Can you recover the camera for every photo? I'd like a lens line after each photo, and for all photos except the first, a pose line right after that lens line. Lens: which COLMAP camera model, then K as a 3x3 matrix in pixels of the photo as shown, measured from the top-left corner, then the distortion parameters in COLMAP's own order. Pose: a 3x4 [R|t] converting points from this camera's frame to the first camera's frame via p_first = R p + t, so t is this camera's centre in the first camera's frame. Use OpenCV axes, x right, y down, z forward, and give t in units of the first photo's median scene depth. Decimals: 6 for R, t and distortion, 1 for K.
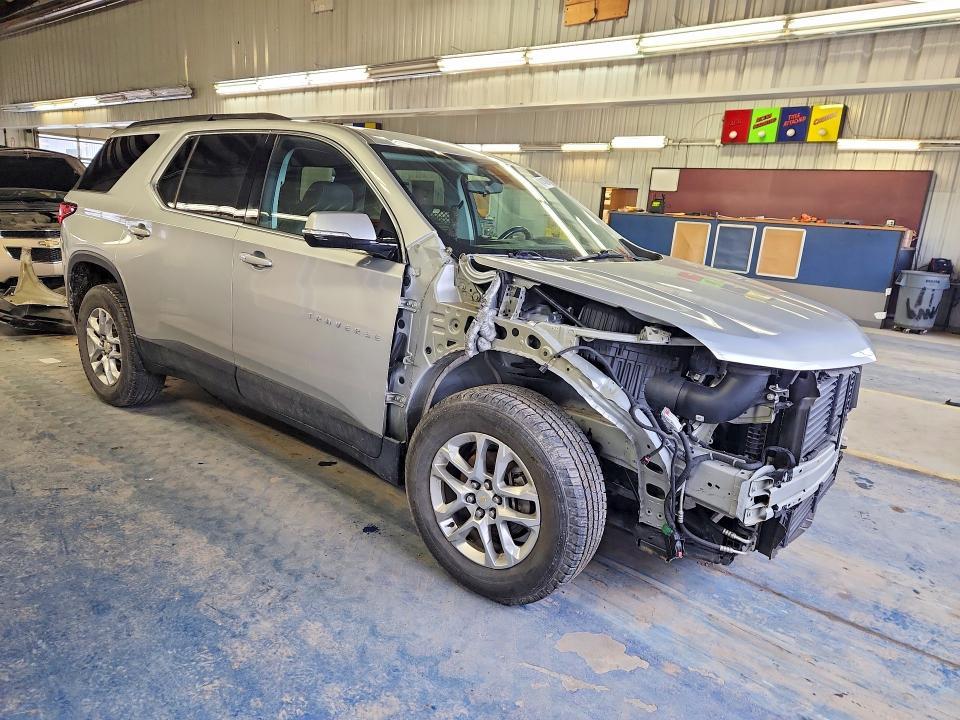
lens RADIAL K [[651.2, 0, 478.4], [0, 651.2, 364.5], [0, 0, 1]] dist [0.012722, -0.004697]
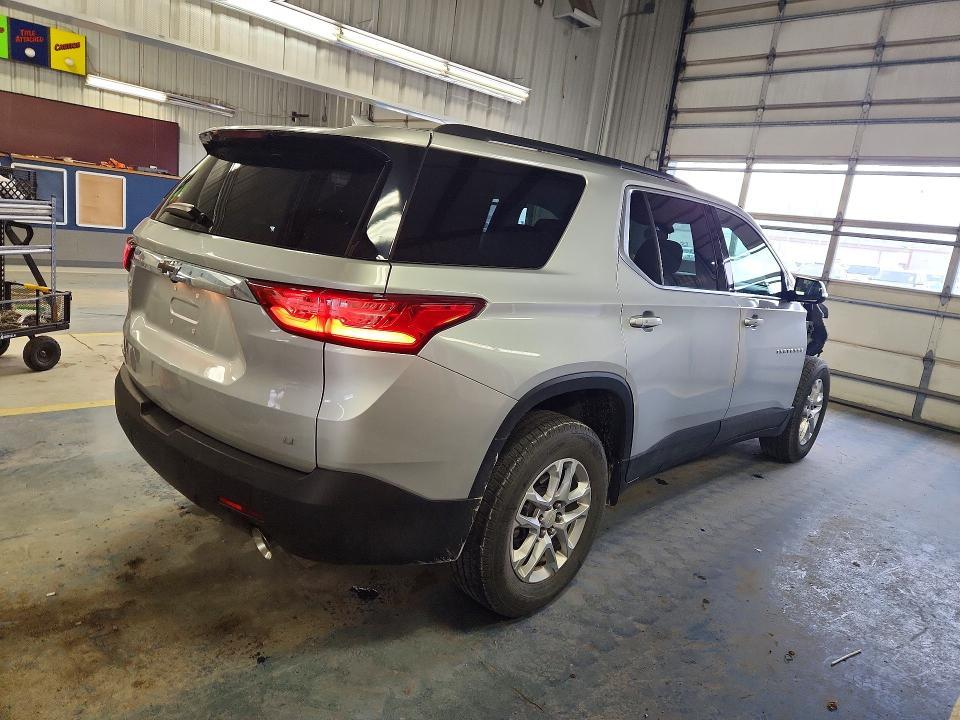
lens RADIAL K [[651.2, 0, 479.7], [0, 651.2, 358.3], [0, 0, 1]] dist [0.012722, -0.004697]
pose [[0.090708, -0.264115, 0.960216, -0.769009], [0.116476, 0.960387, 0.253159, -0.228389], [-0.989043, 0.088879, 0.117878, 0.675905]]
